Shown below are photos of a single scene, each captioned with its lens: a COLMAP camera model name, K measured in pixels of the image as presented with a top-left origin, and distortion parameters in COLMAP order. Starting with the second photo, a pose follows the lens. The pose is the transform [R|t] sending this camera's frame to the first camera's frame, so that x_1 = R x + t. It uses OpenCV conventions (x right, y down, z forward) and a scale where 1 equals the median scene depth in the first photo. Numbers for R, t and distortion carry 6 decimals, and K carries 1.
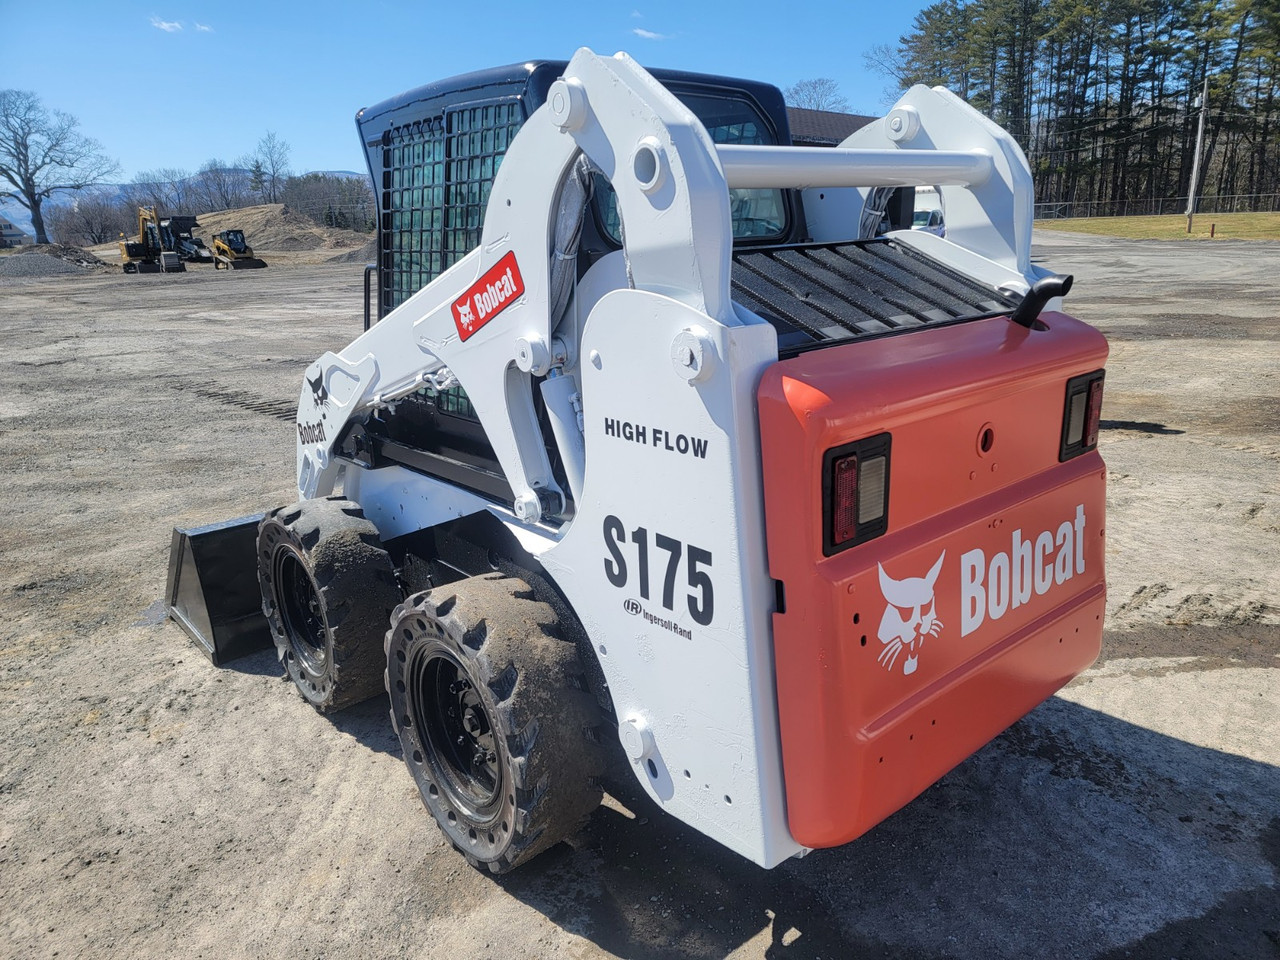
lens RADIAL K [[971.9, 0, 667.4], [0, 971.9, 462.8], [0, 0, 1]] dist [0.101267, -0.120661]
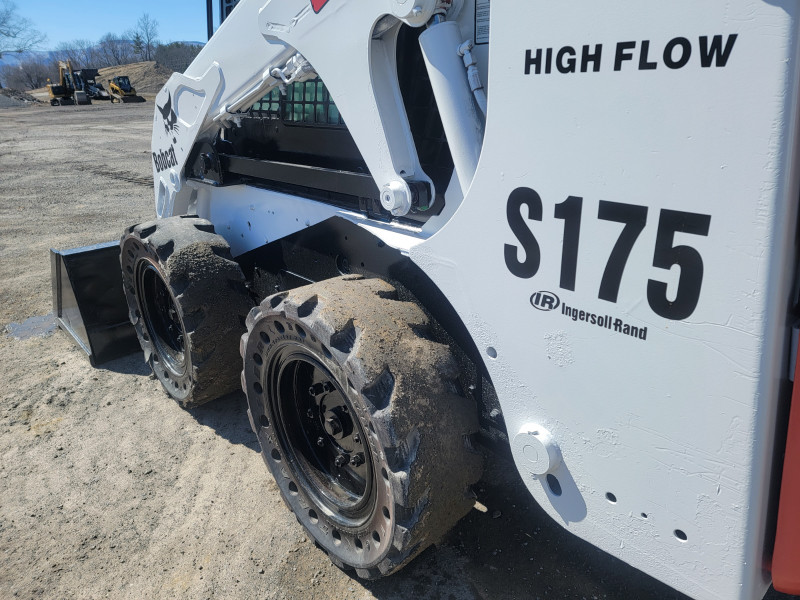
lens RADIAL K [[607.4, 0, 417.1], [0, 607.4, 289.2], [0, 0, 1]] dist [0.101267, -0.120661]
pose [[0.999853, -0.006116, 0.016048, -0.118526], [0.004669, 0.996045, 0.088727, 0.071963], [-0.016527, -0.088639, 0.995927, 0.383522]]
